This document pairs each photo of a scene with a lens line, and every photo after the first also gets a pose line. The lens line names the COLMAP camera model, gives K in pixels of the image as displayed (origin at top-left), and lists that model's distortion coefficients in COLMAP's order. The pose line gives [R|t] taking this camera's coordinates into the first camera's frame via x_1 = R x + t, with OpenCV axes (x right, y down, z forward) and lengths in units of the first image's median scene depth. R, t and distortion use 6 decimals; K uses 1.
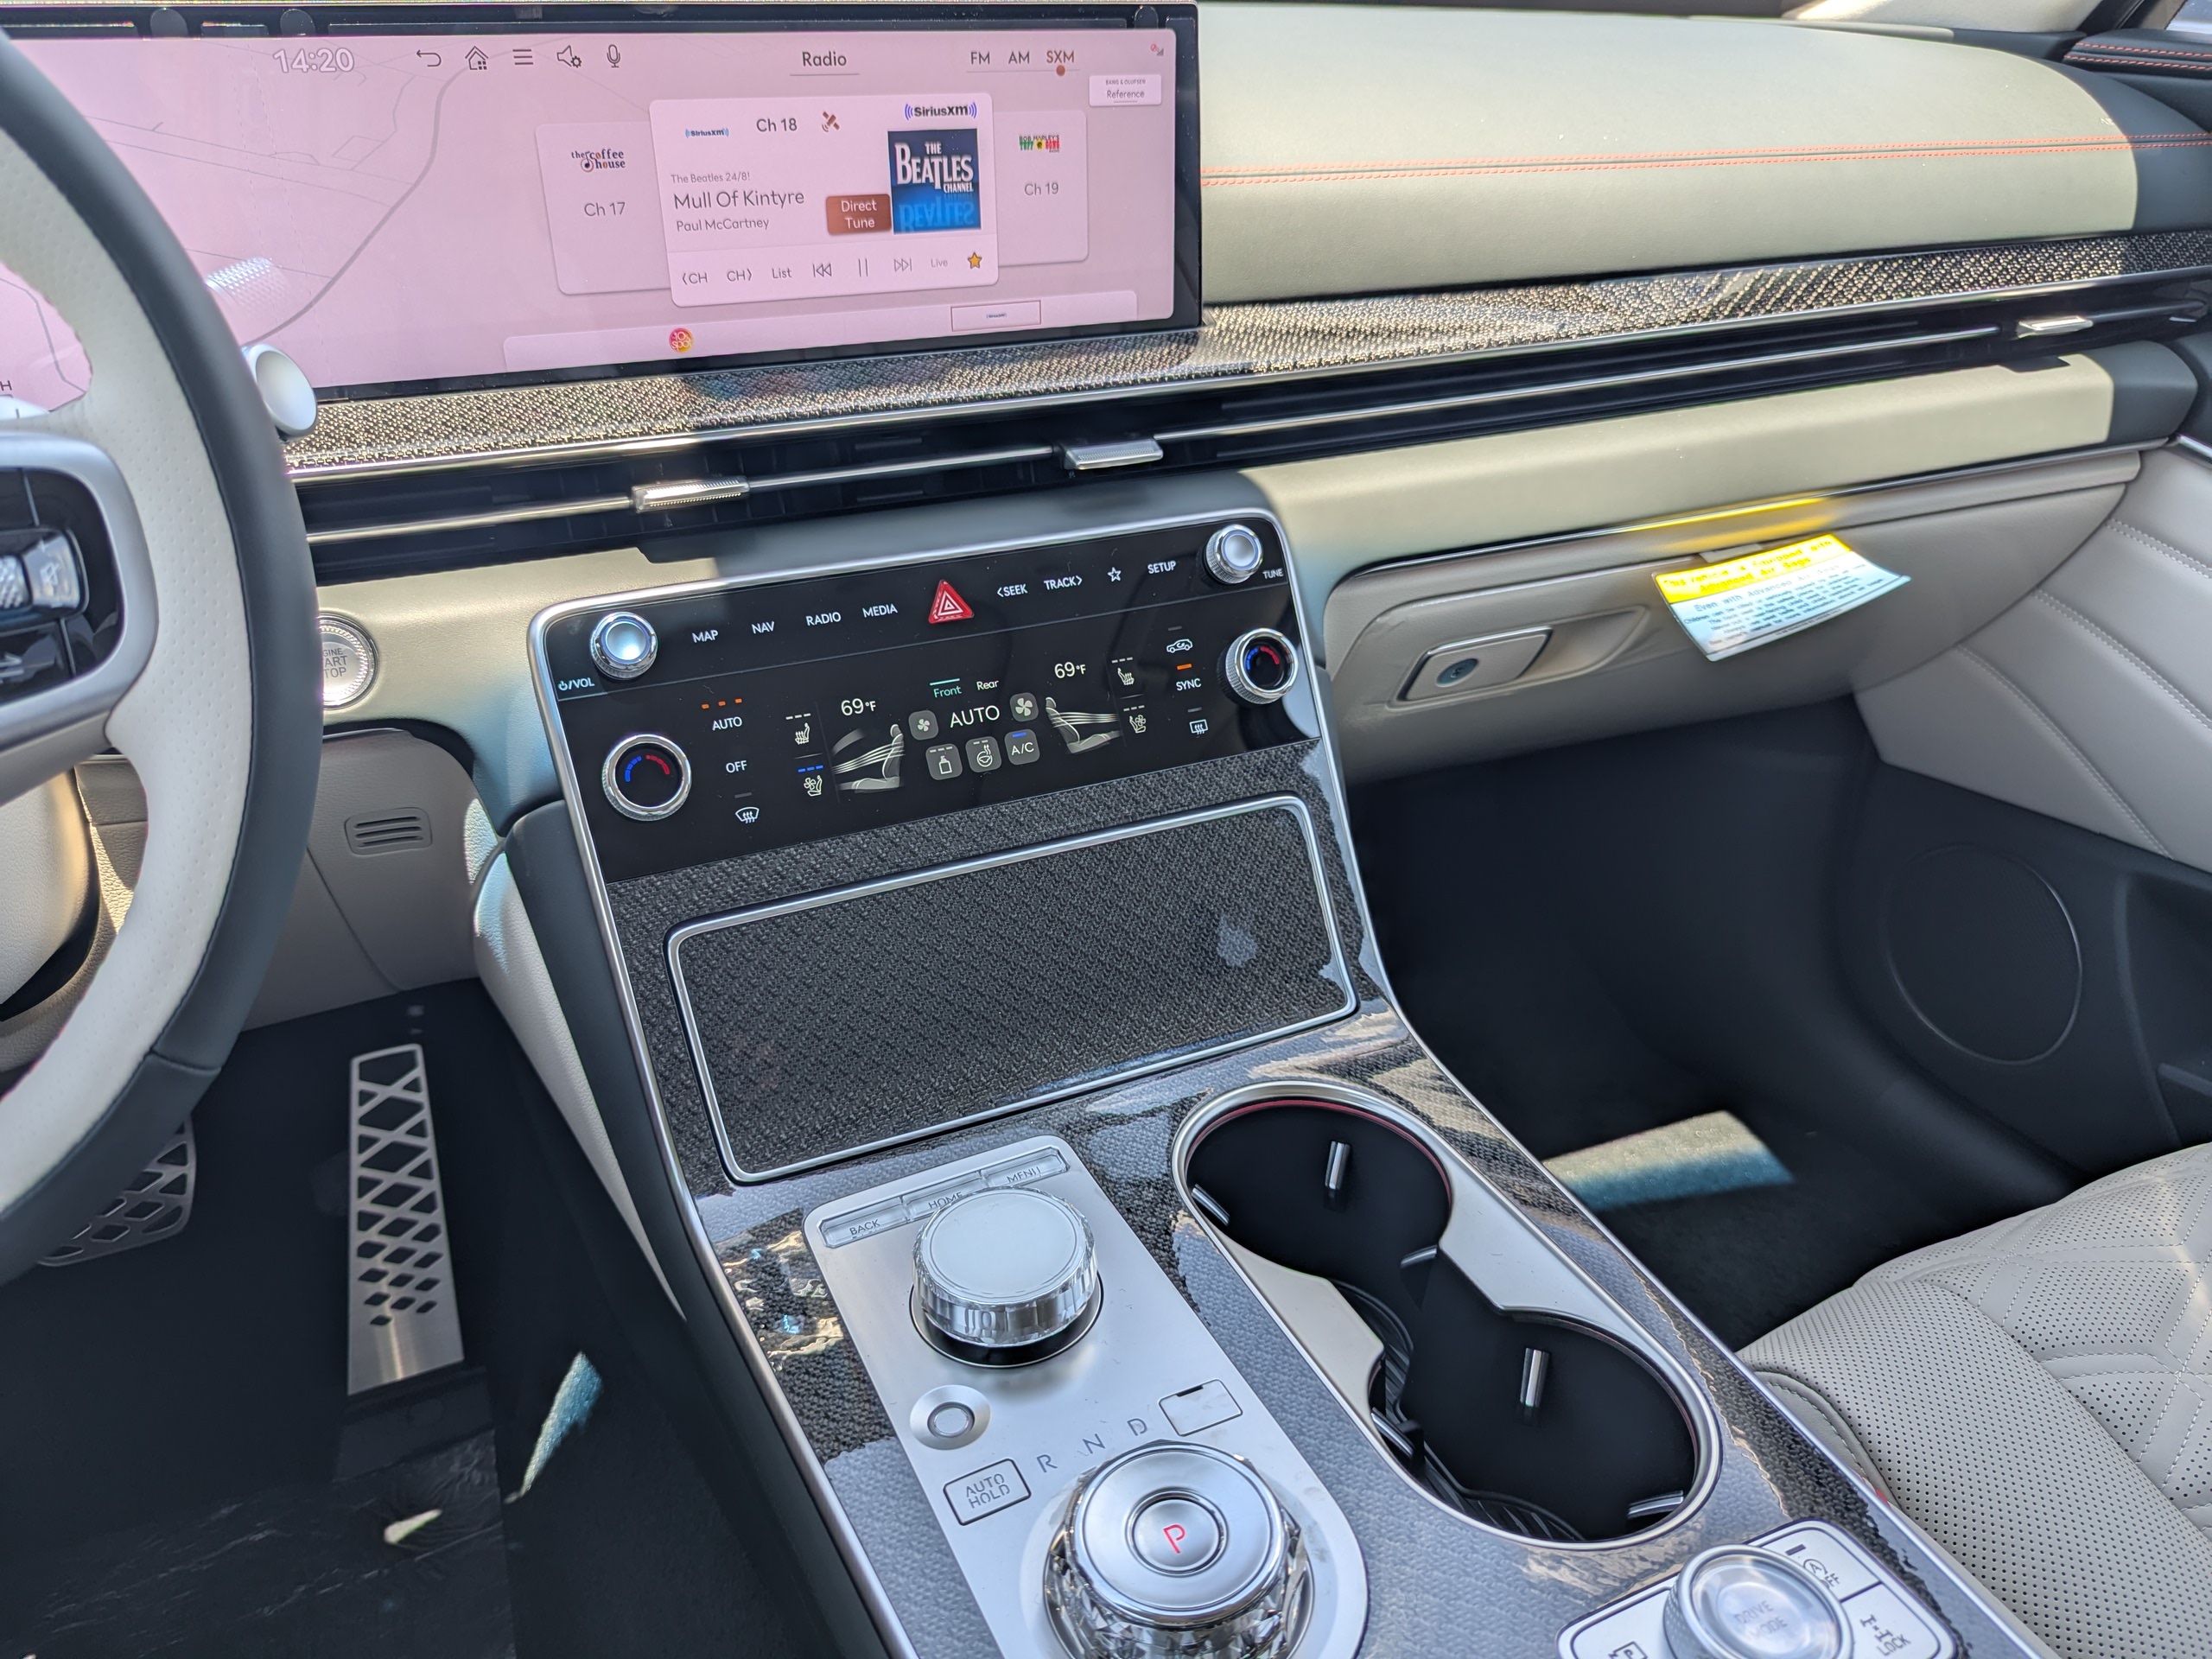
lens RADIAL K [[1623.5, 0, 1093.0], [0, 1623.5, 838.5], [0, 0, 1]] dist [0.054232, -0.072812]
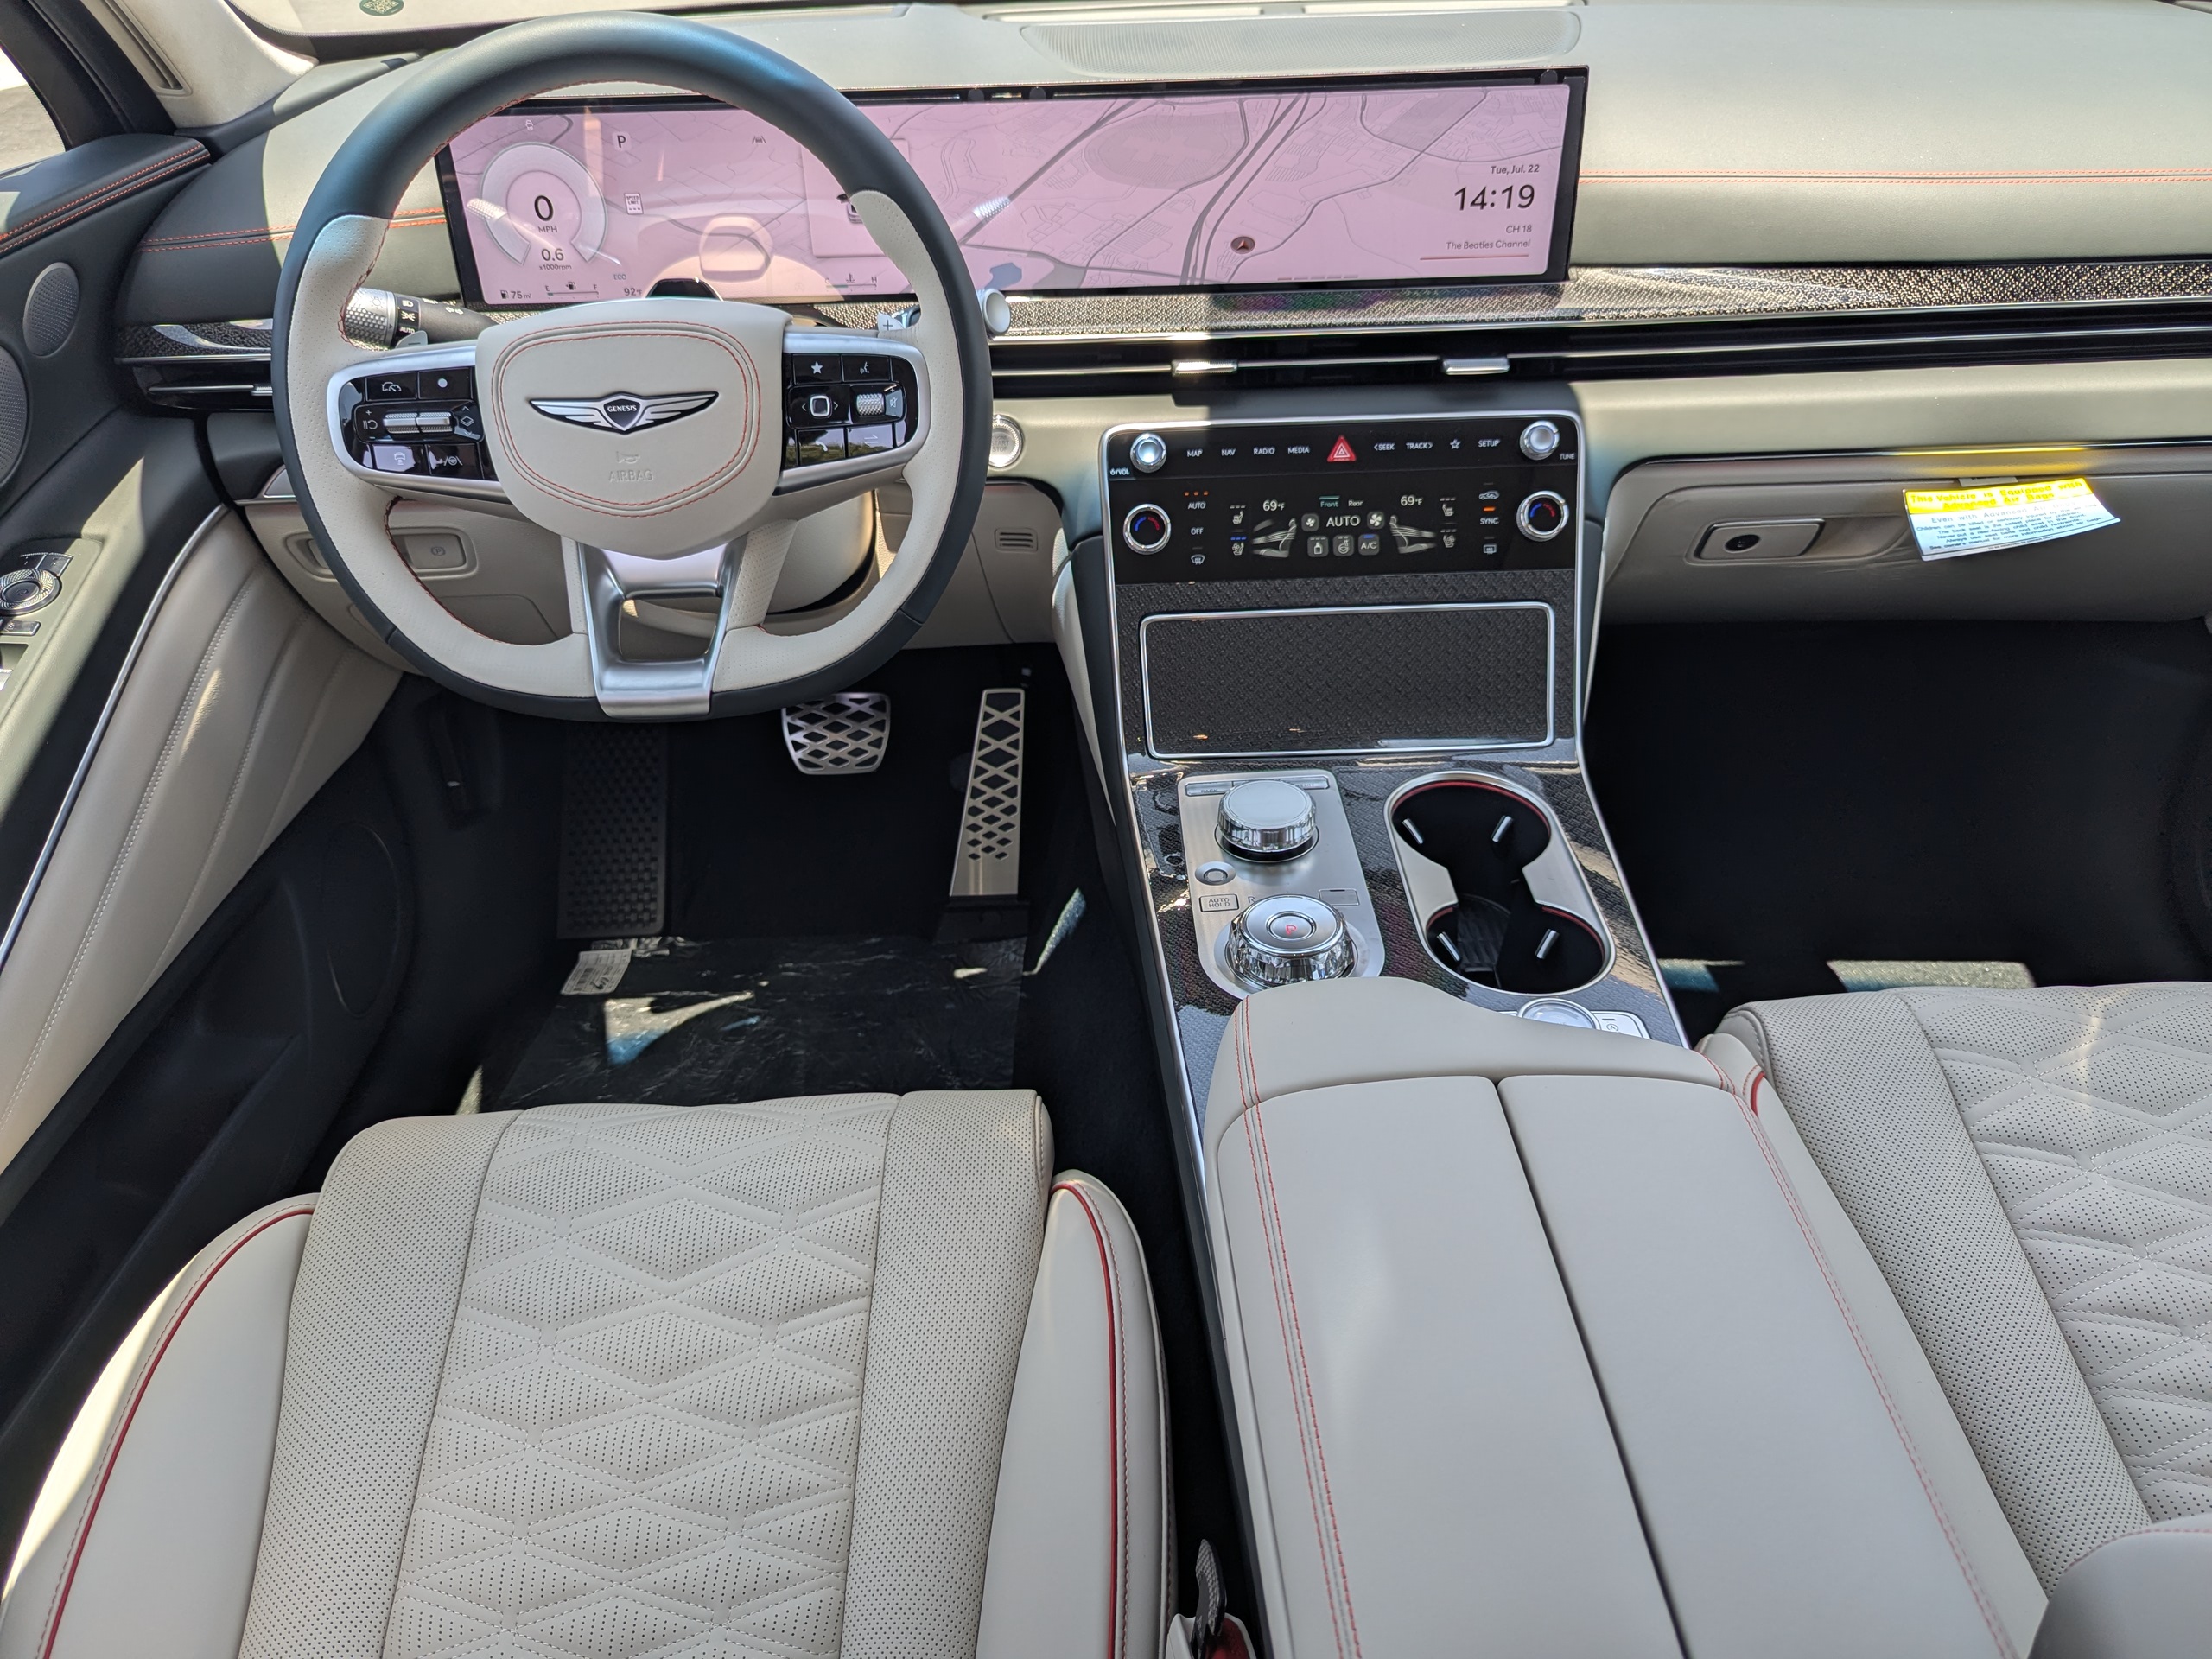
lens RADIAL K [[1571.2, 0, 1066.8], [0, 1571.2, 842.2], [0, 0, 1]] dist [0.006918, -0.001775]
pose [[0.908868, 0.215360, -0.357181, 0.314183], [-0.165910, 0.972387, 0.164128, 0.026296], [0.382664, -0.089911, 0.919502, -0.610005]]
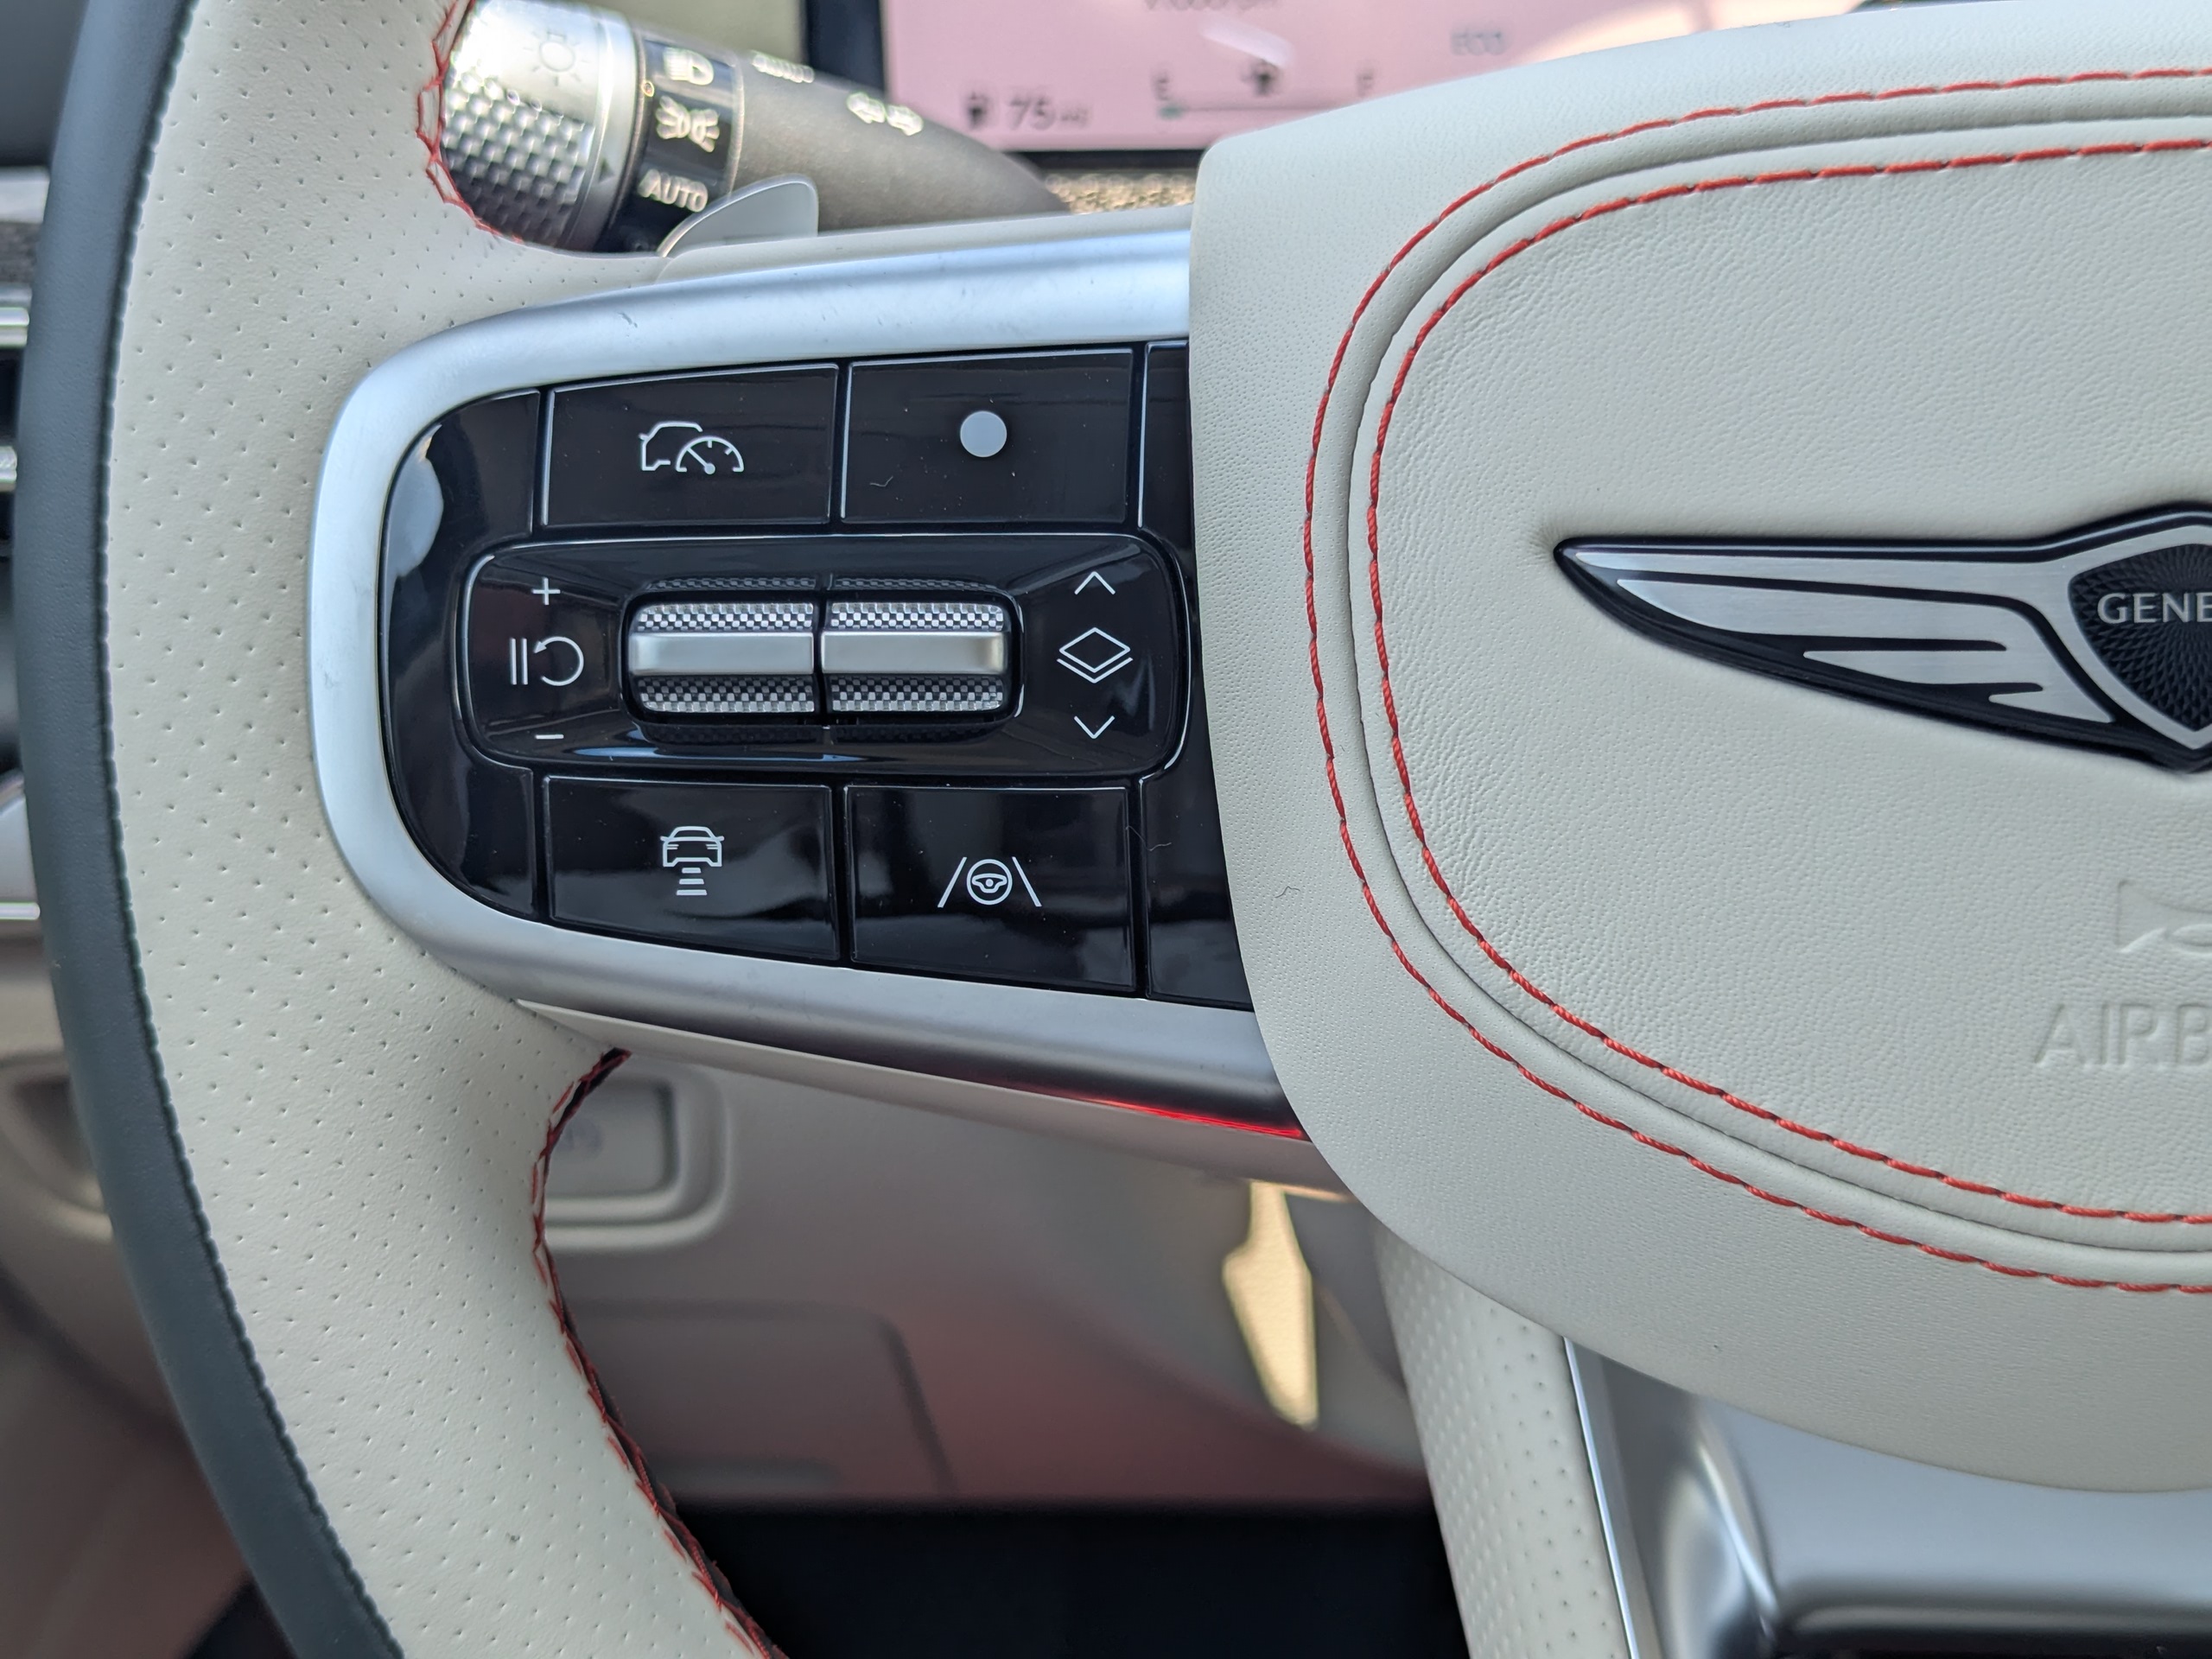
lens RADIAL K [[3306.8, 0, 1106.0], [0, 3306.8, 829.5], [0, 0, 1]] dist [0.037905, -0.032187]
pose [[0.847904, 0.176835, -0.499788, -0.453014], [-0.202018, 0.979374, 0.003794, 0.004938], [0.490151, 0.097749, 0.866139, 0.042655]]
